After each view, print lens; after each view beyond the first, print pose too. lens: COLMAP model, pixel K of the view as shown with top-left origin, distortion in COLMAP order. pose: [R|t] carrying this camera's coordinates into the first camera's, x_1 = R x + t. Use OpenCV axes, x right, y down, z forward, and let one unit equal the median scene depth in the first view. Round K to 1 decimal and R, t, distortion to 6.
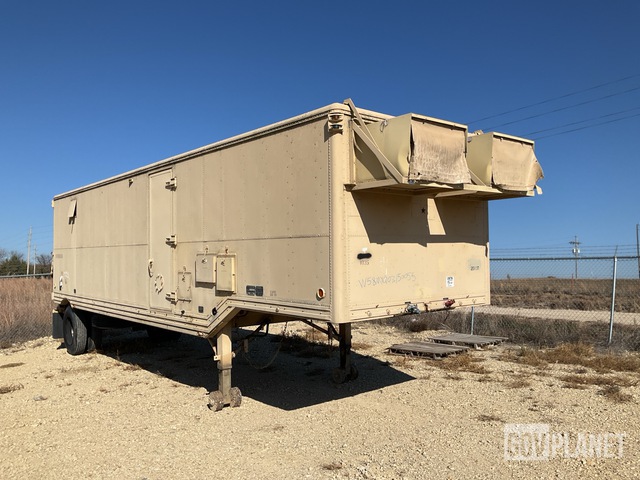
lens RADIAL K [[541.0, 0, 320.0], [0, 541.0, 240.0], [0, 0, 1]] dist [0.003189, 0.000295]
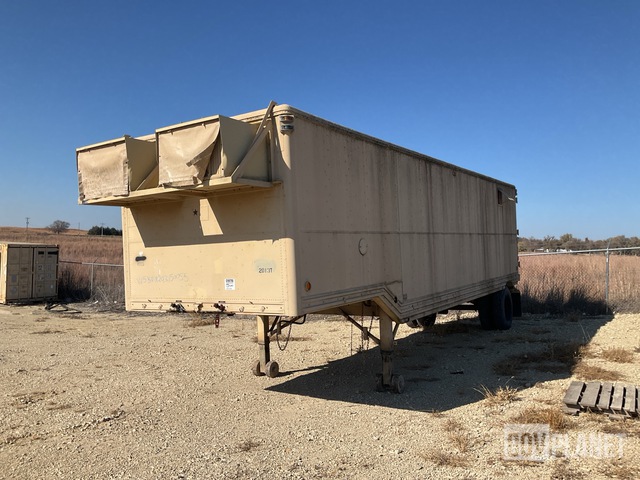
lens RADIAL K [[541.0, 0, 320.0], [0, 541.0, 240.0], [0, 0, 1]] dist [0.003189, 0.000295]
pose [[0.300038, -0.018200, -0.953754, 1.170340], [0.061637, 0.998099, 0.000344, 0.010533], [0.951934, -0.058890, 0.300589, 0.871354]]
